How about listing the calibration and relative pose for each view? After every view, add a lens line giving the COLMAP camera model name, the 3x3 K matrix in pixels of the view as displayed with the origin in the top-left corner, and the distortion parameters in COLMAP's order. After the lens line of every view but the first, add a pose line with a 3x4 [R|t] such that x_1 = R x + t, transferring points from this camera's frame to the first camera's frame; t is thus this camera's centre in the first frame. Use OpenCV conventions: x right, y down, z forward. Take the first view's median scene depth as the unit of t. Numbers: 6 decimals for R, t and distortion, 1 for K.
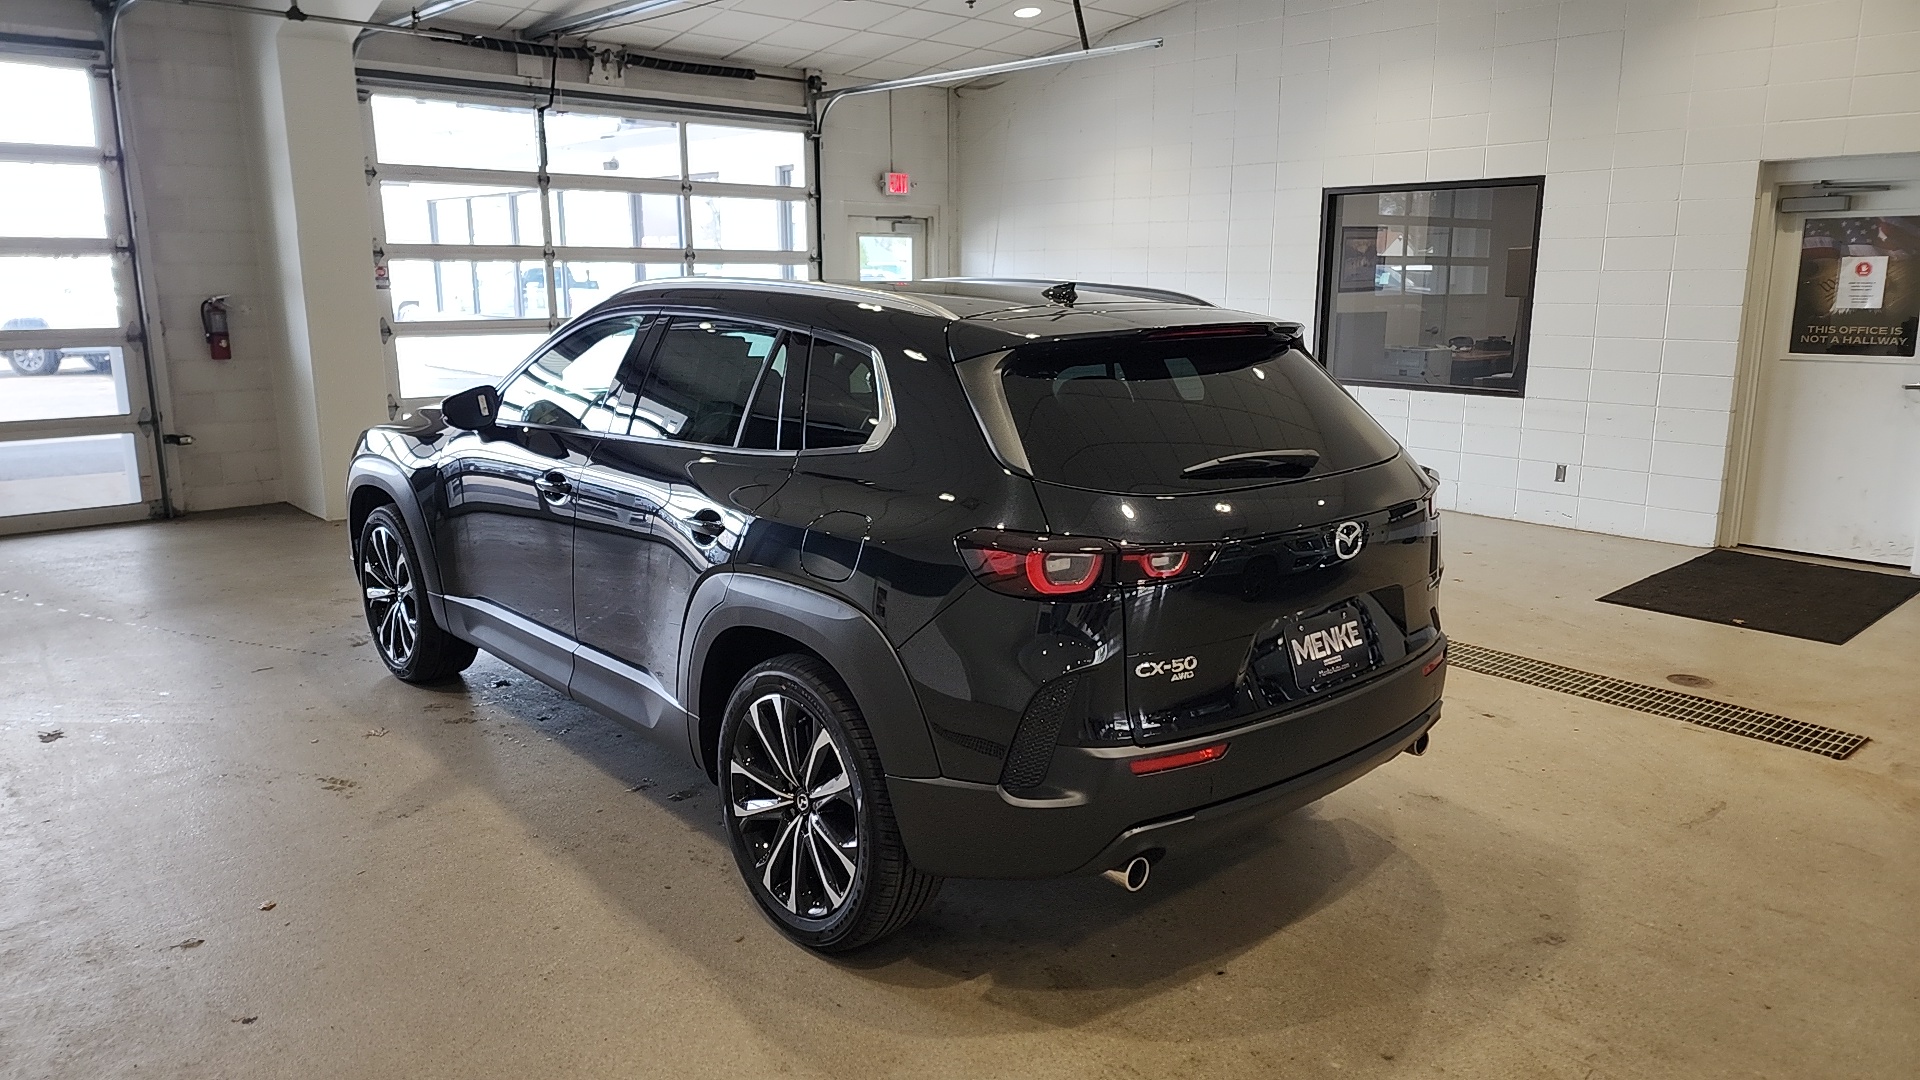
lens RADIAL K [[1288.6, 0, 977.6], [0, 1288.6, 536.7], [0, 0, 1]] dist [0.074387, -0.067754]
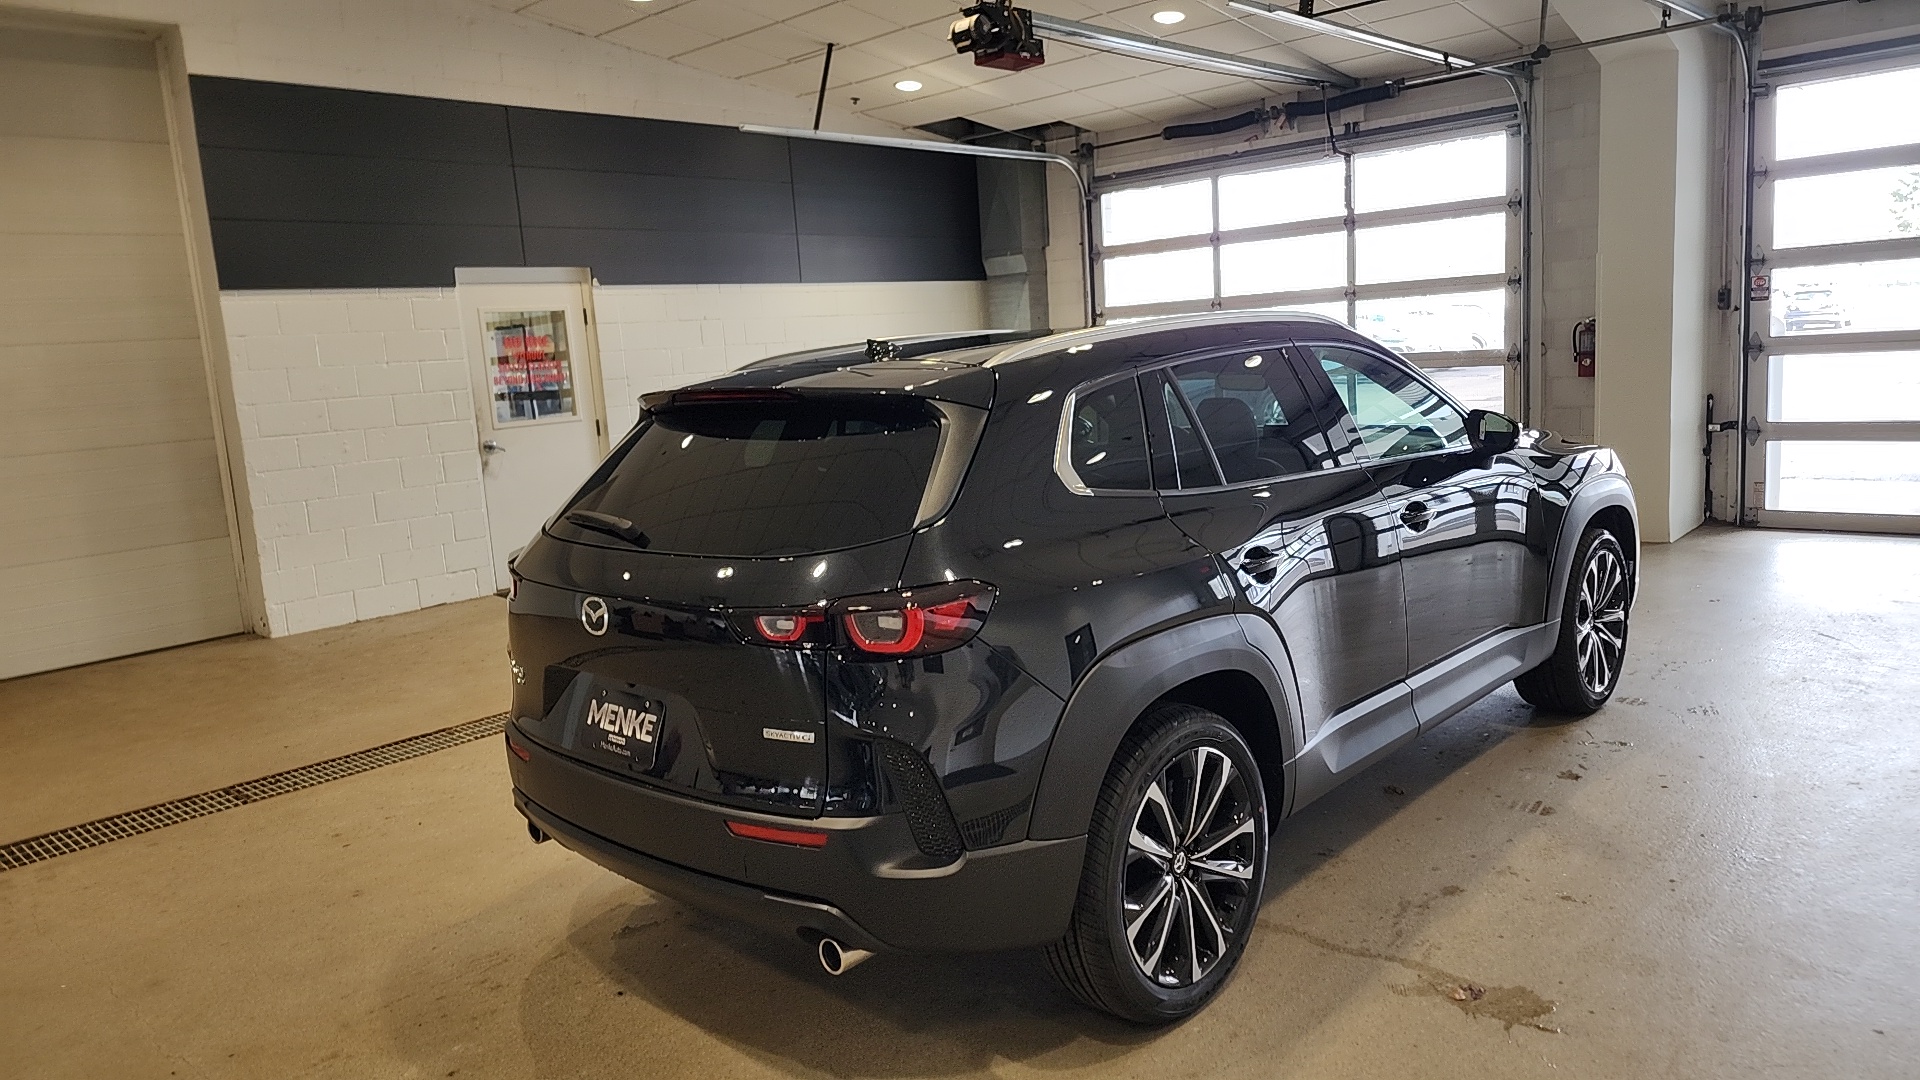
lens RADIAL K [[1282.4, 0, 960.0], [0, 1282.4, 540.0], [0, 0, 1]] dist [0.081005, -0.102365]
pose [[0.081981, 0.145984, -0.985884, 0.474070], [-0.137218, 0.981447, 0.133916, -0.083298], [0.987142, 0.124302, 0.100492, 0.440463]]
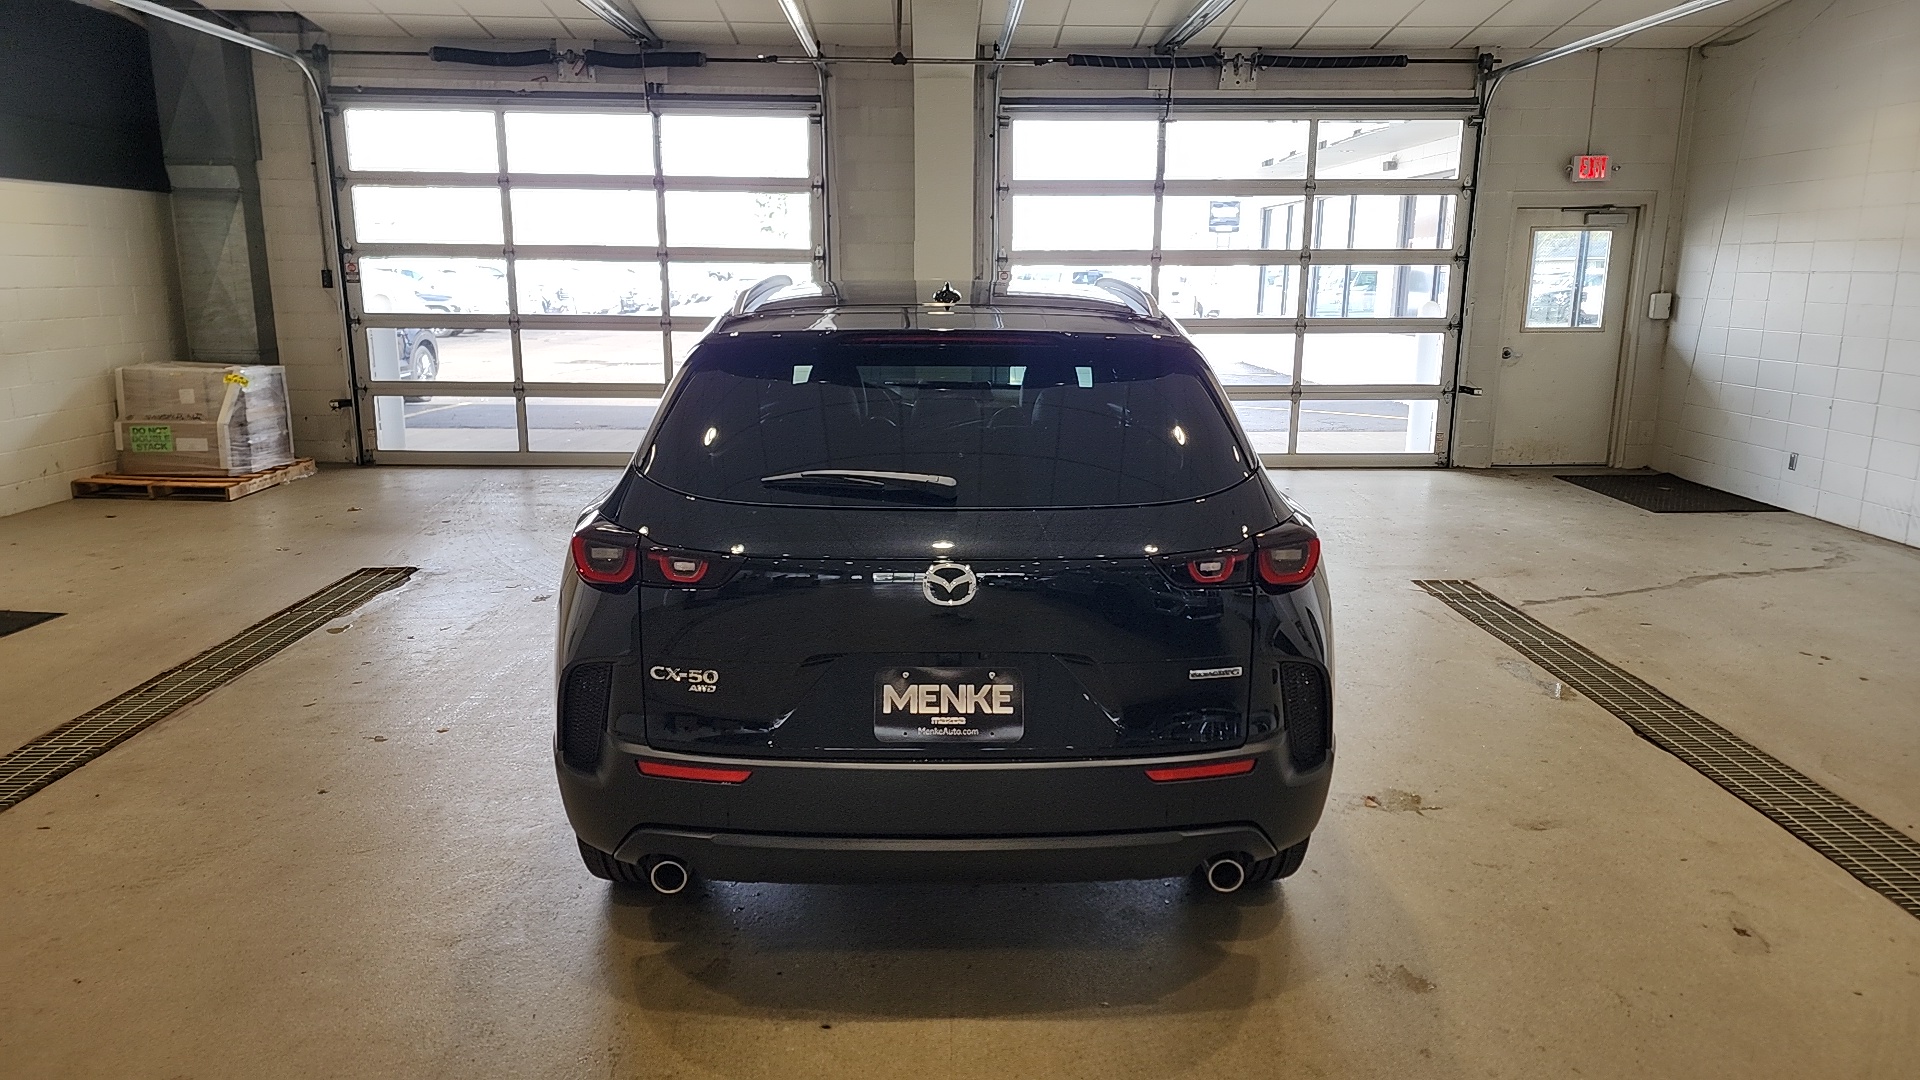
lens RADIAL K [[1271.4, 0, 967.7], [0, 1271.4, 552.7], [0, 0, 1]] dist [0.076827, -0.068475]
pose [[0.757863, 0.143176, -0.636509, 0.312764], [-0.135504, 0.988891, 0.061102, -0.026747], [0.638187, 0.039942, 0.768845, 0.135811]]
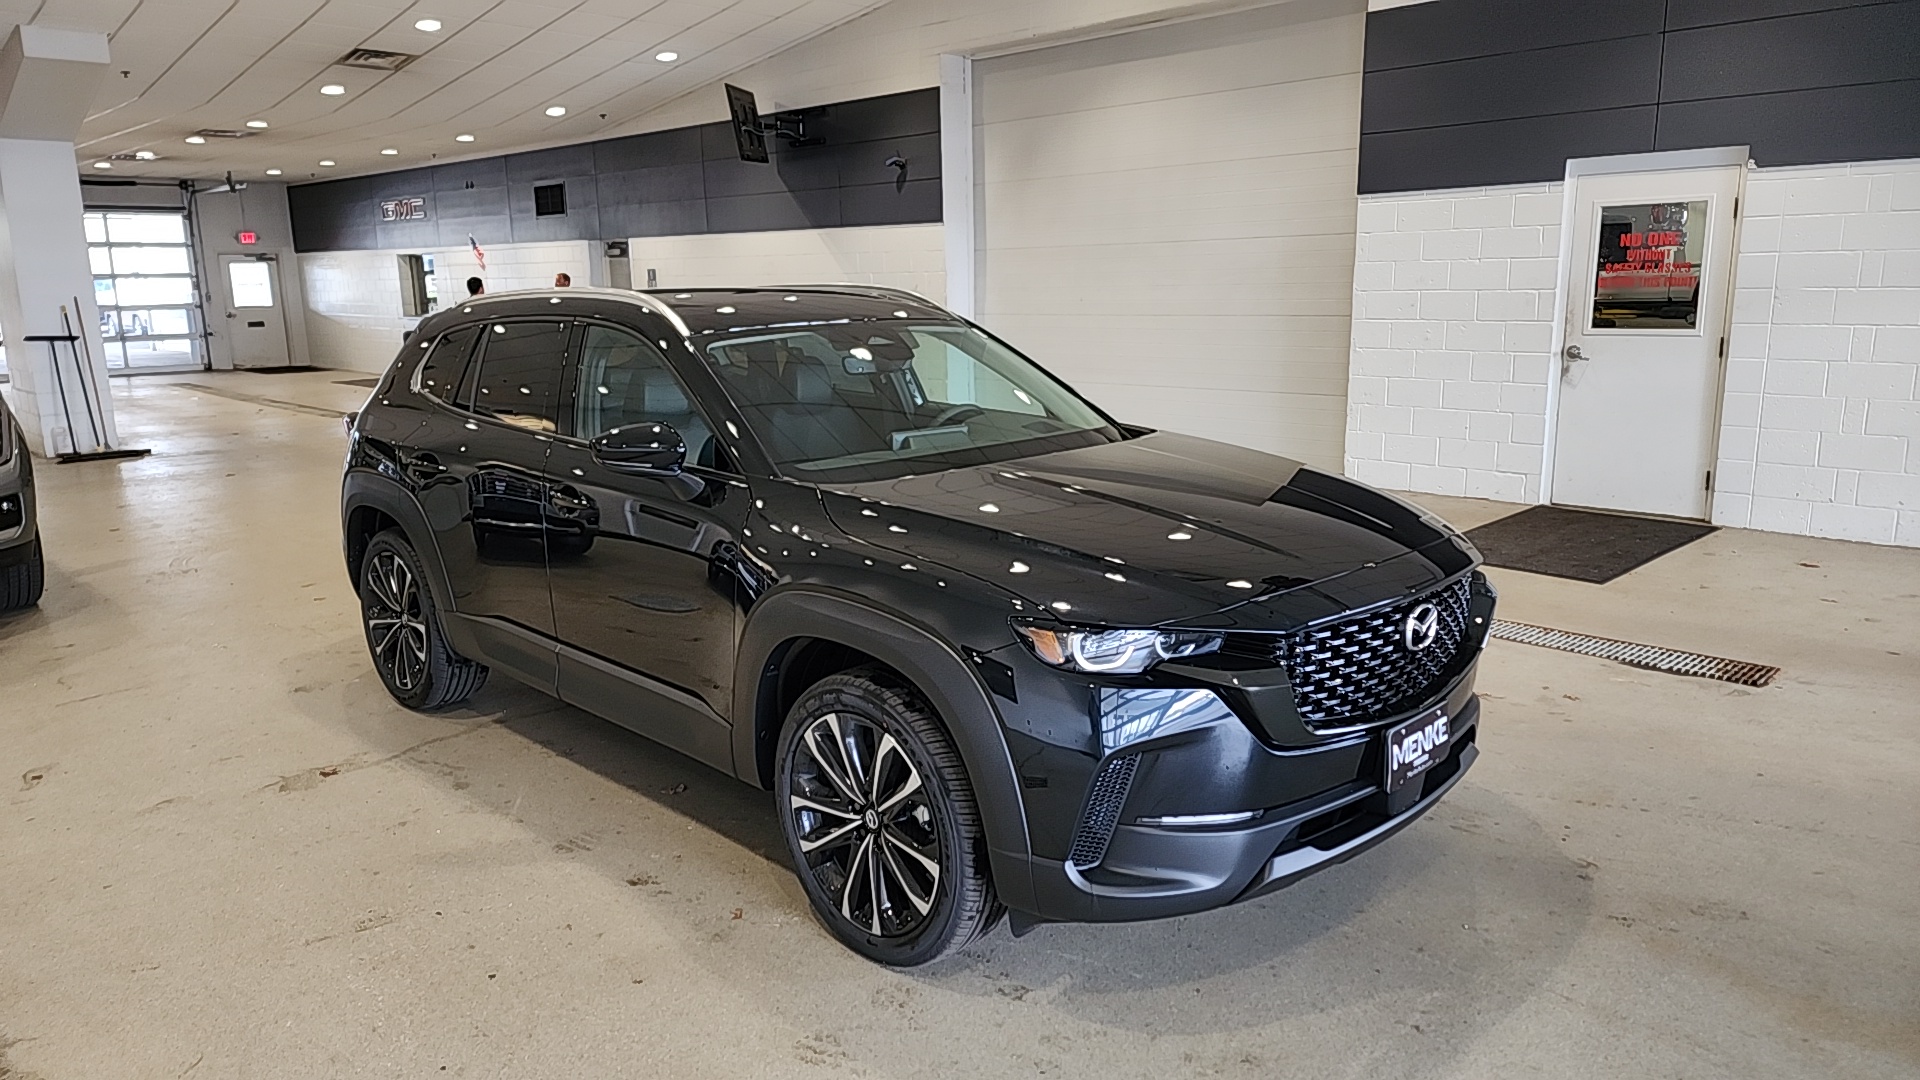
lens RADIAL K [[1268.1, 0, 968.3], [0, 1268.1, 542.8], [0, 0, 1]] dist [0.081459, -0.071579]
pose [[-0.998736, 0.024810, -0.043703, -0.144109], [0.005362, 0.917286, 0.398193, -0.237252], [0.049968, 0.397455, -0.916260, 1.149414]]
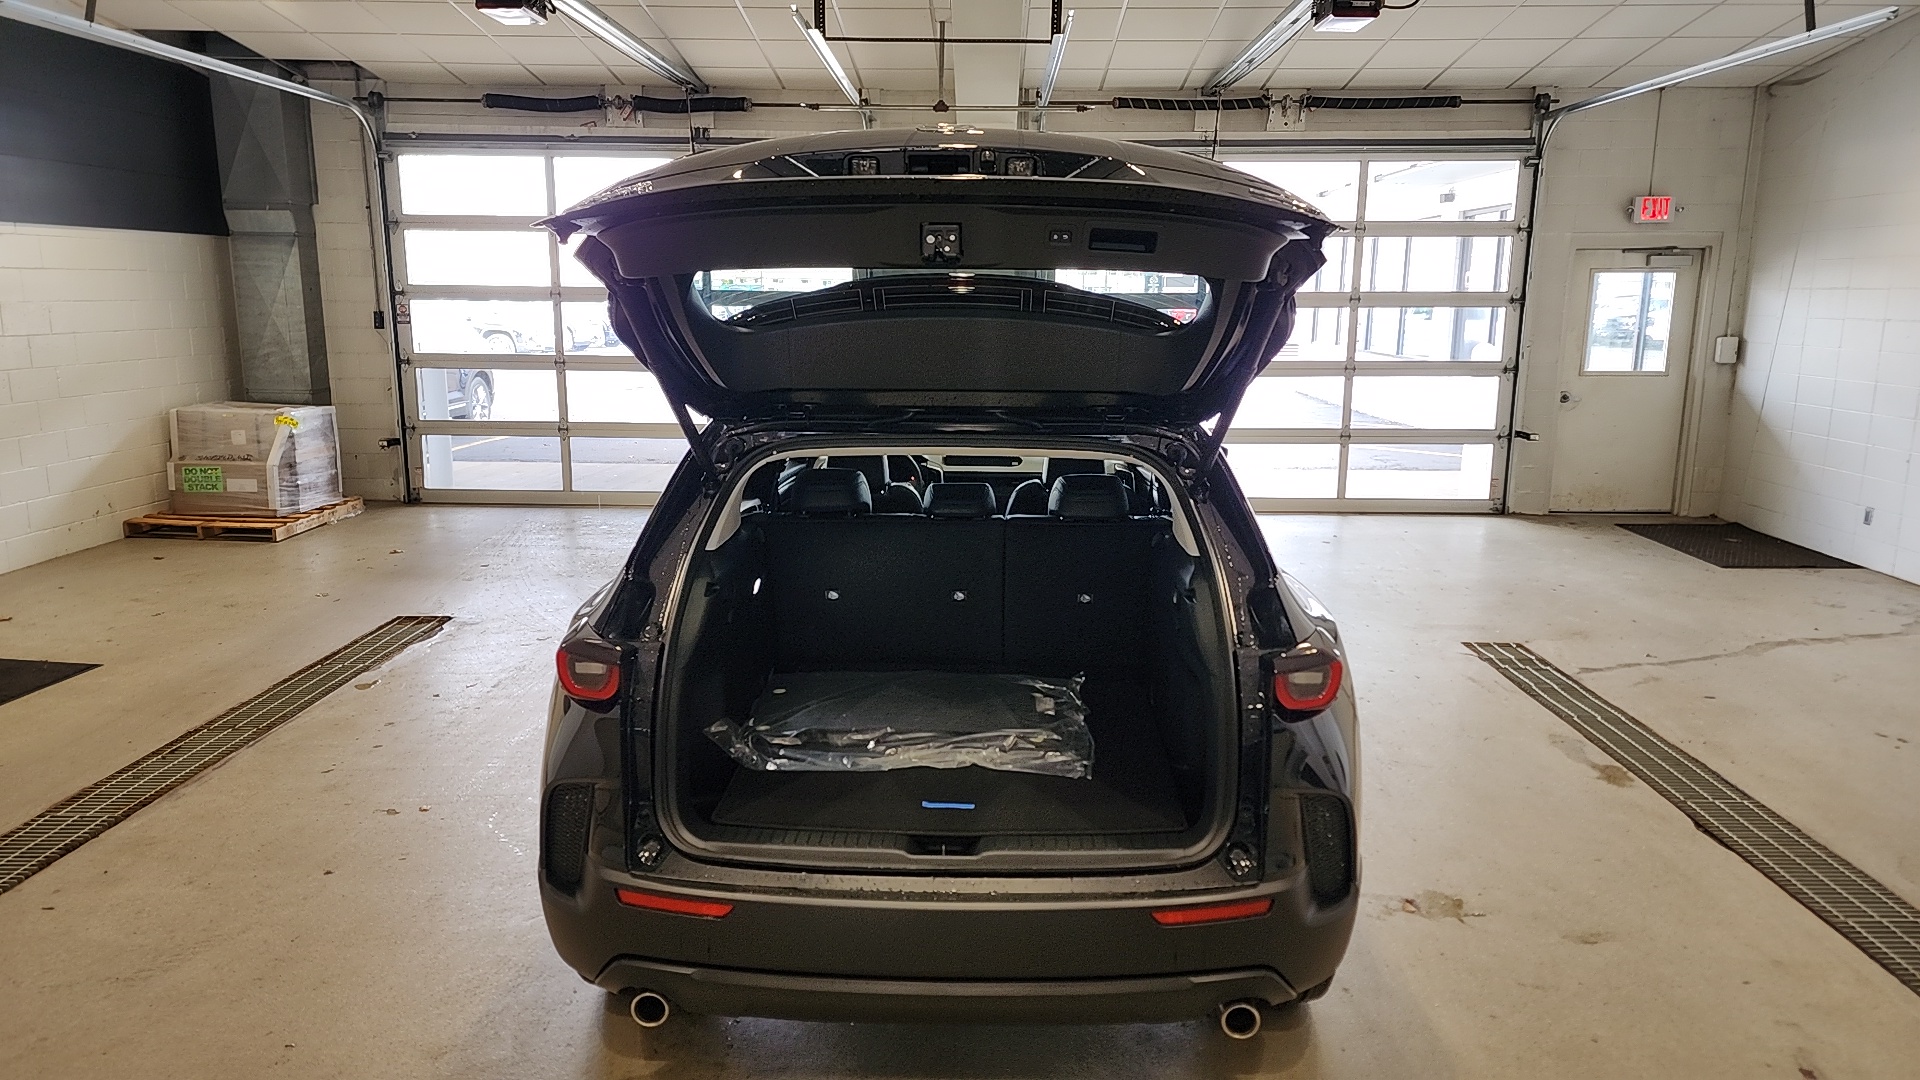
lens RADIAL K [[1268.1, 0, 968.3], [0, 1268.1, 542.8], [0, 0, 1]] dist [0.081459, -0.071579]
pose [[0.729157, 0.136505, -0.670595, 0.308340], [-0.143301, 0.988636, 0.045429, -0.053382], [0.669175, 0.062971, 0.740432, 0.156902]]
